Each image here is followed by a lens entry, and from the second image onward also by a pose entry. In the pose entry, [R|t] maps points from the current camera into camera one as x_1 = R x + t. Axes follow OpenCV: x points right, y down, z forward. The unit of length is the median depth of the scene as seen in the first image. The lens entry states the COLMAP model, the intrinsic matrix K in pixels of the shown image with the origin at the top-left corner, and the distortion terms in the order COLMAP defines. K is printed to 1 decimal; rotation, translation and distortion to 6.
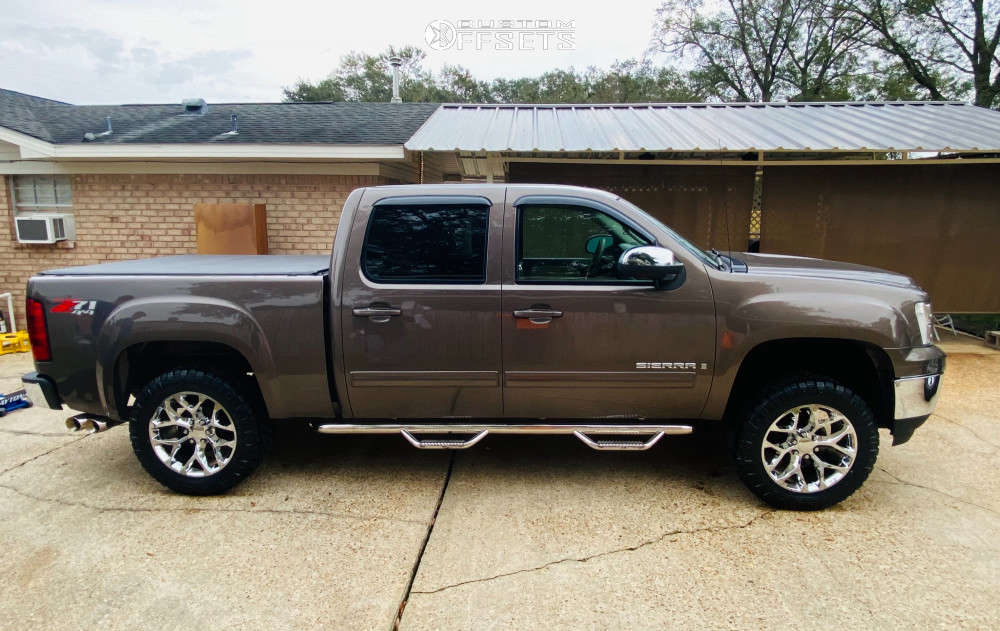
lens RADIAL K [[574.8, 0, 529.8], [0, 574.8, 301.7], [0, 0, 1]] dist [0.085488, -0.086383]
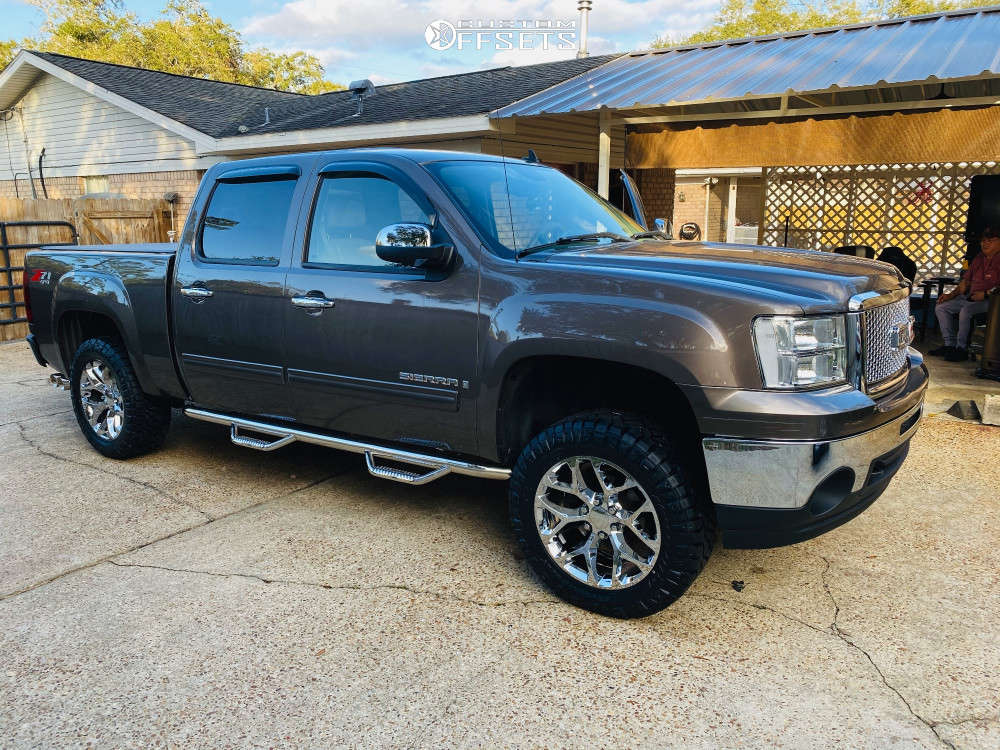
lens RADIAL K [[774.7, 0, 475.3], [0, 774.7, 358.3], [0, 0, 1]] dist [0.029540, -0.007095]
pose [[0.841988, 0.091699, -0.531645, 0.810113], [-0.072372, 0.995740, 0.057128, 0.019574], [0.534619, -0.009625, 0.845038, 0.160036]]
